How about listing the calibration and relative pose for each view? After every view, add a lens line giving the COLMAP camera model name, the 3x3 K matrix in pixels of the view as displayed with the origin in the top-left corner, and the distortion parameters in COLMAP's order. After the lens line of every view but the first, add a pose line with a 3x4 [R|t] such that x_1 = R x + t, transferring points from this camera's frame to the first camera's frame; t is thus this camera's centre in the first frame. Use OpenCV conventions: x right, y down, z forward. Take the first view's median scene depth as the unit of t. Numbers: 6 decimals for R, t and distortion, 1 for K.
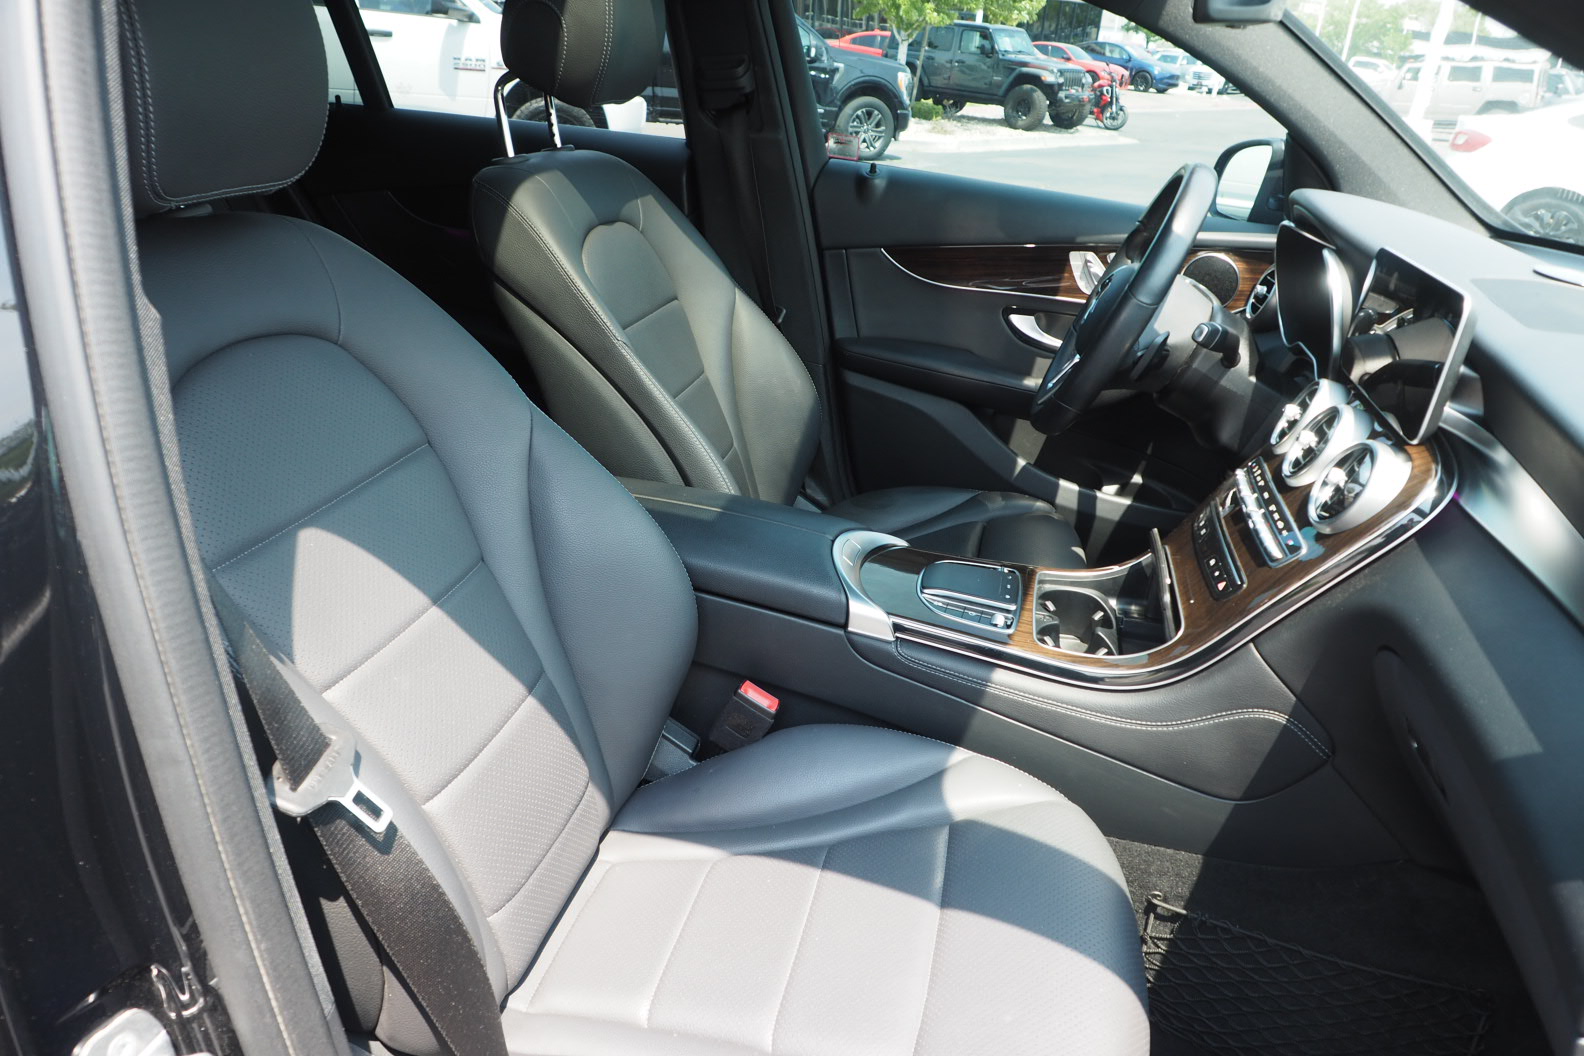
lens RADIAL K [[1126.0, 0, 784.6], [0, 1126.0, 541.8], [0, 0, 1]] dist [-0.035772, -0.005399]
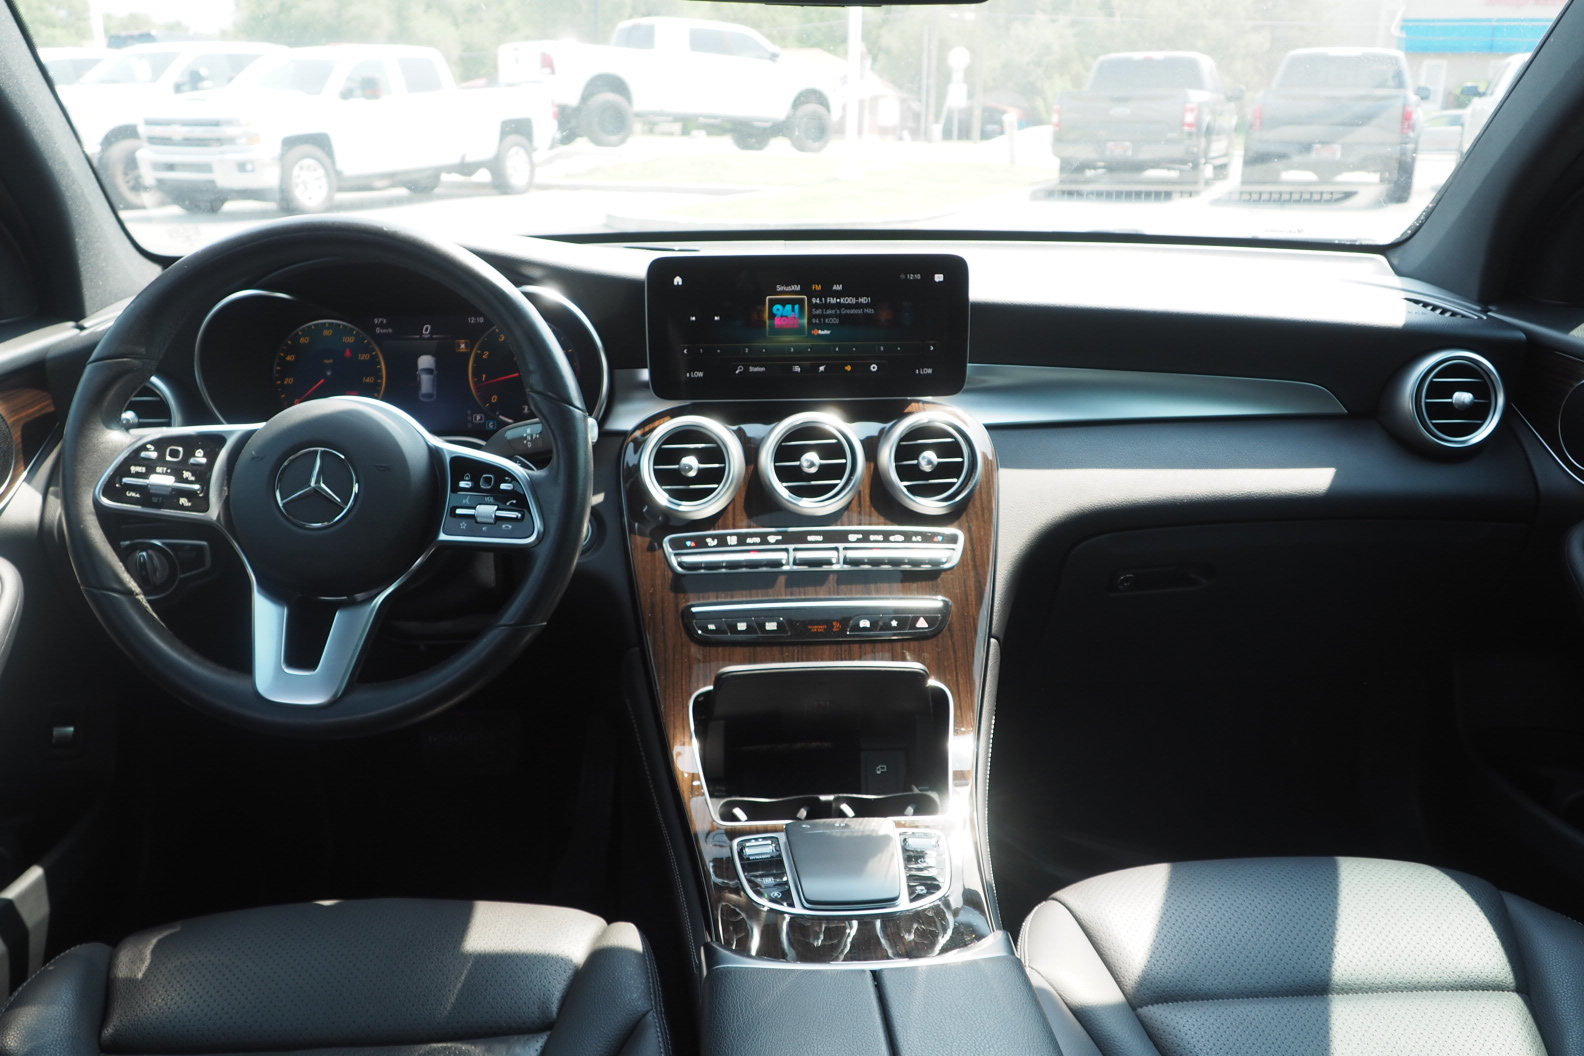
lens RADIAL K [[1264.1, 0, 800.6], [0, 1264.1, 531.5], [0, 0, 1]] dist [-0.028115, 0.008733]
pose [[-0.278838, -0.358600, 0.890873, -0.429774], [0.378564, 0.811504, 0.445140, -0.474225], [-0.882575, 0.461375, -0.090525, 1.061978]]
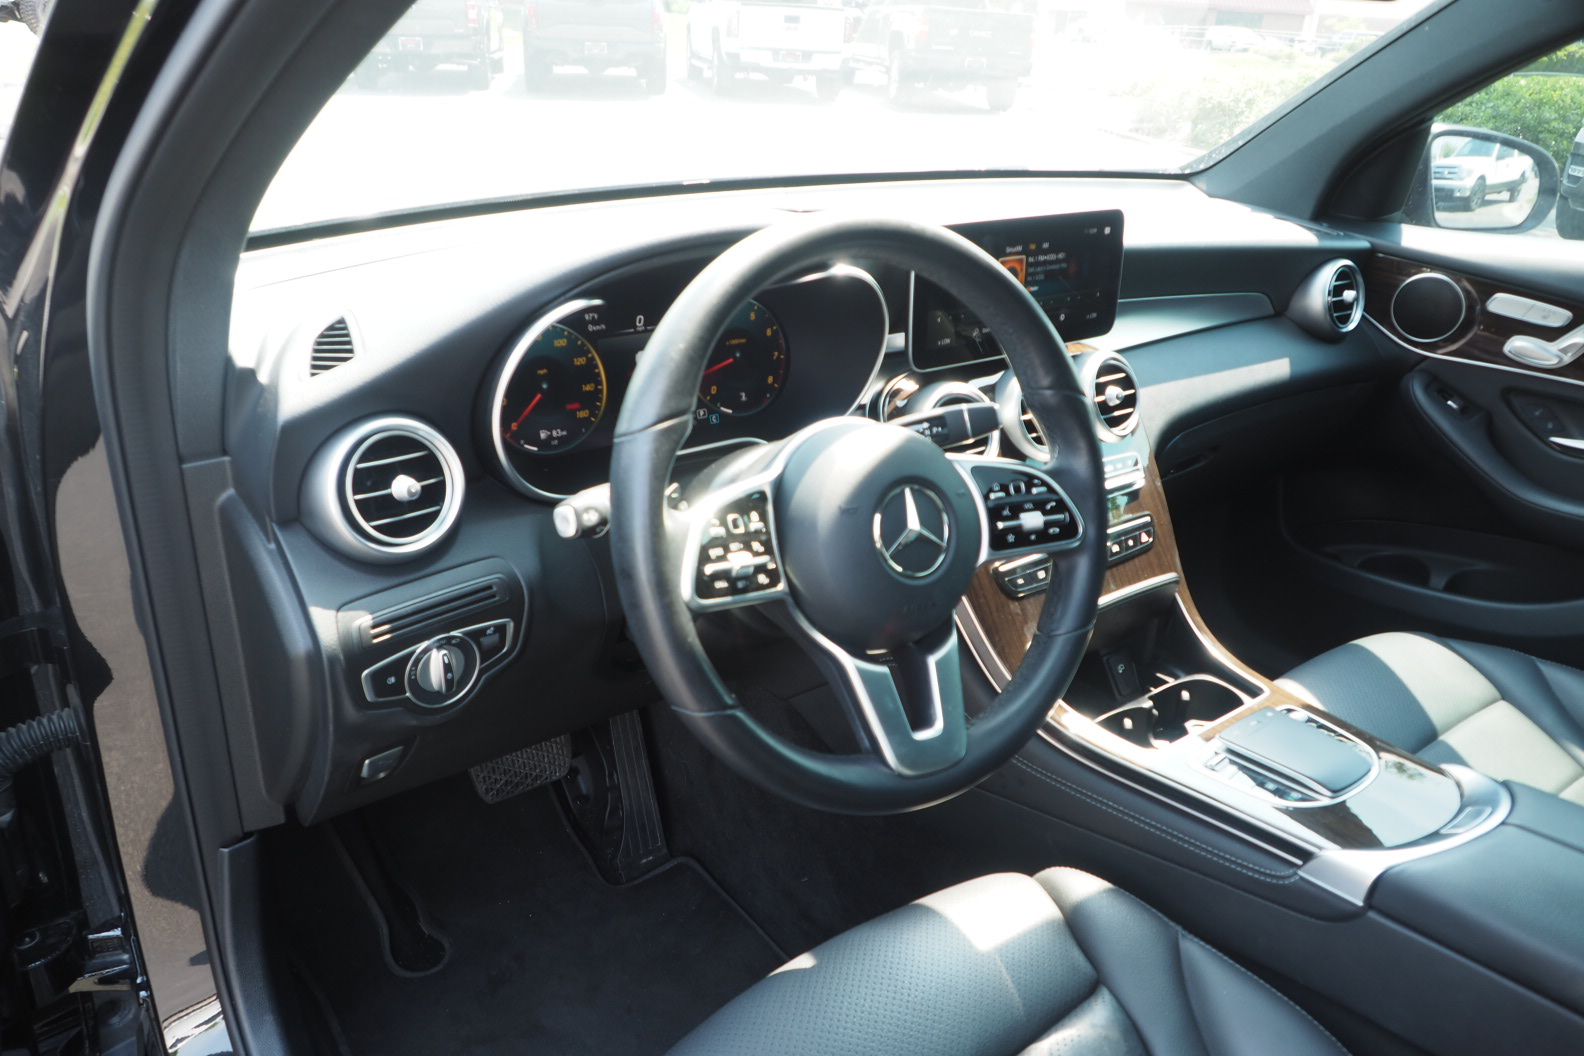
lens RADIAL K [[1126.0, 0, 791.9], [0, 1126.0, 531.5], [0, 0, 1]] dist [-0.035772, -0.005399]
pose [[-0.756089, -0.349913, 0.553074, 0.058304], [0.190169, 0.691150, 0.697243, -0.701004], [-0.626231, 0.632355, -0.456028, 1.557711]]
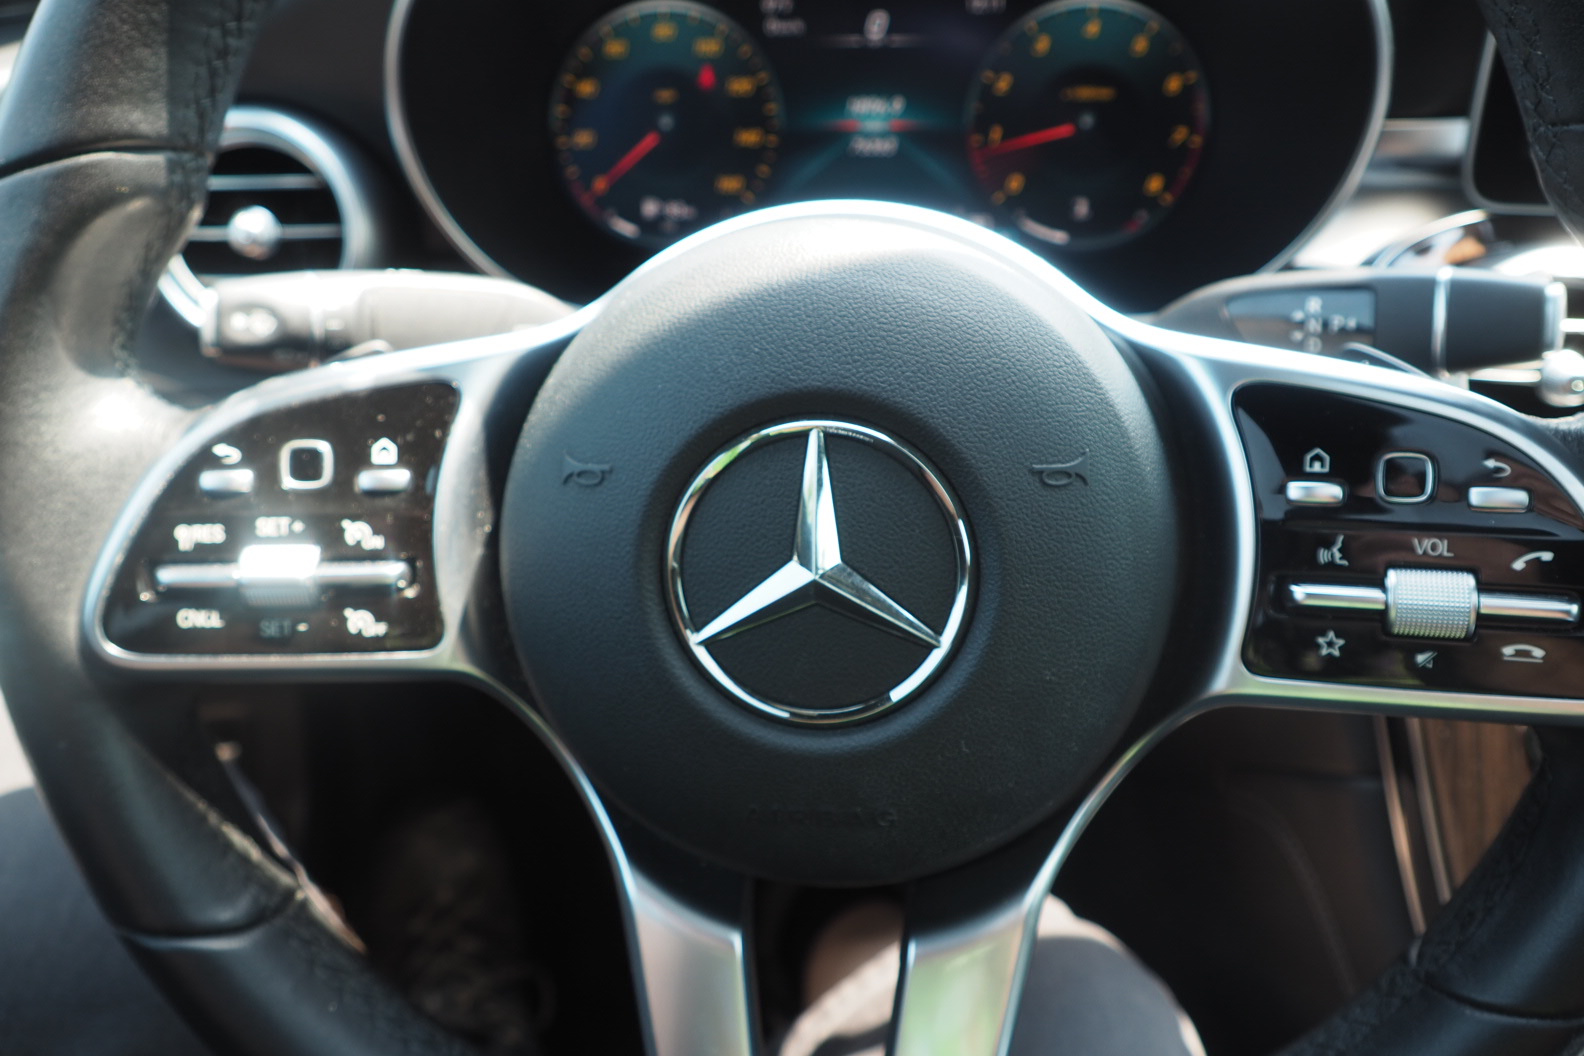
lens RADIAL K [[1126.0, 0, 784.8], [0, 1126.0, 538.7], [0, 0, 1]] dist [-0.035772, -0.005399]
pose [[-0.192003, -0.514806, 0.835529, 0.195174], [0.508290, 0.676118, 0.533390, -0.369767], [-0.839509, 0.527104, 0.131854, 1.217561]]
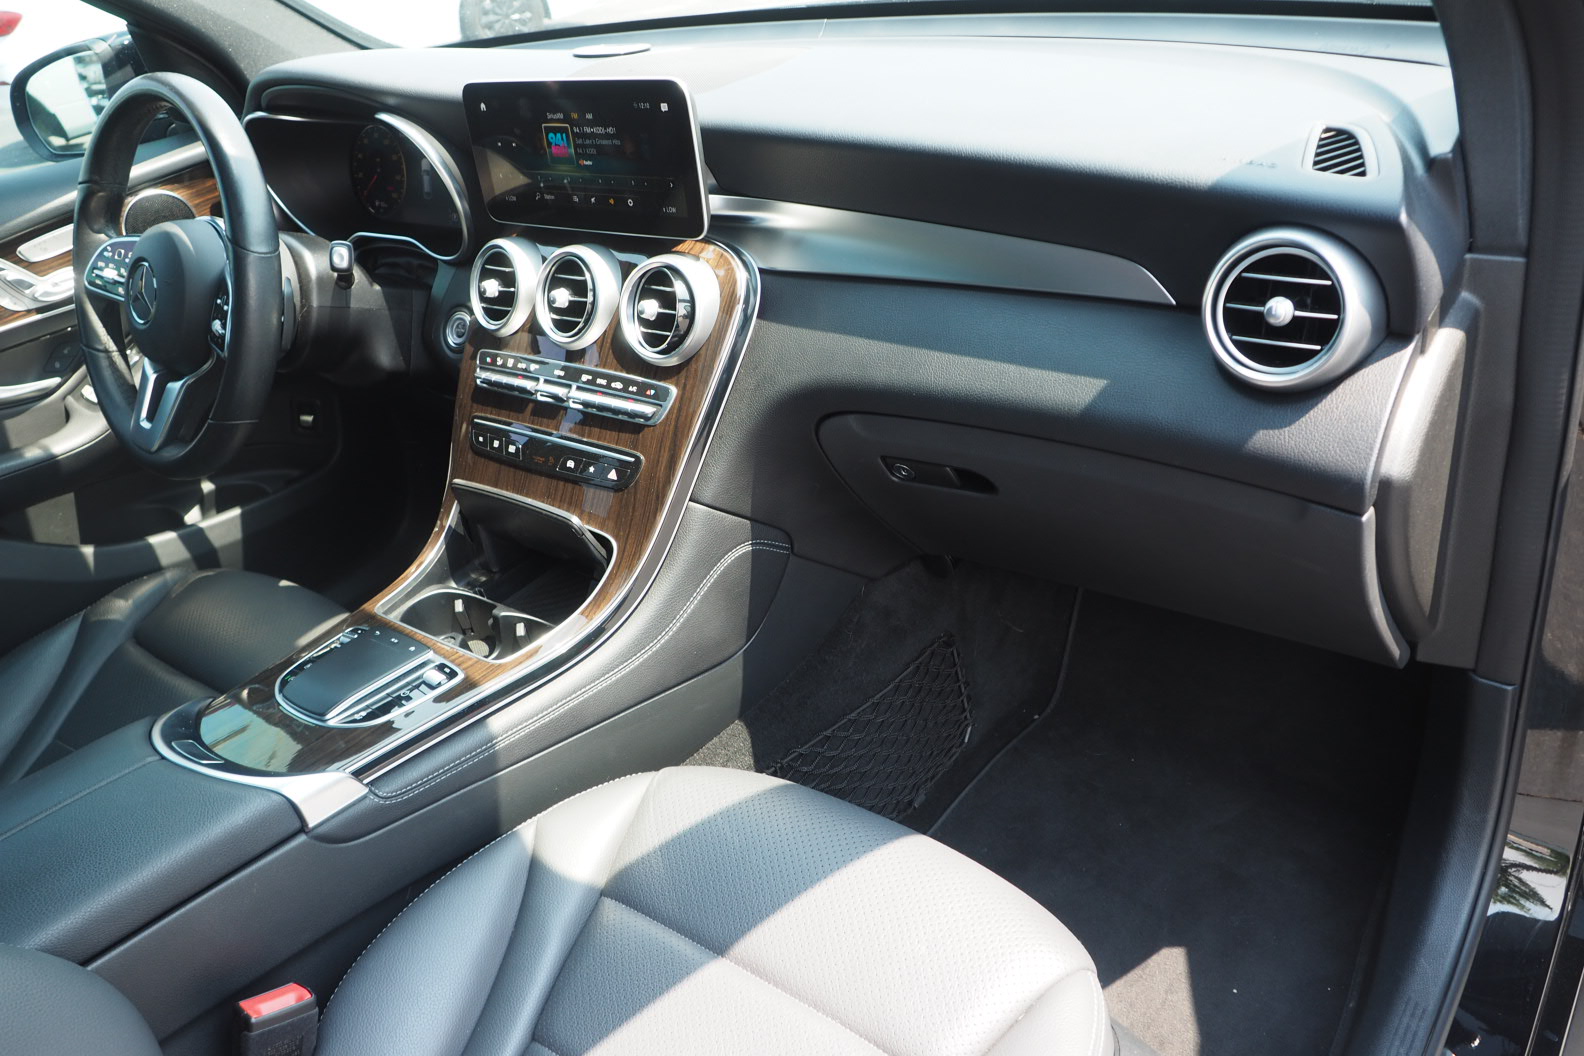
lens RADIAL K [[1221.0, 0, 794.9], [0, 1221.0, 516.7], [0, 0, 1]] dist [-0.013686, -0.007351]
pose [[0.412149, -0.552508, 0.724478, -0.257855], [0.522816, 0.794631, 0.308584, -0.148714], [-0.746188, 0.251587, 0.616367, 0.274456]]
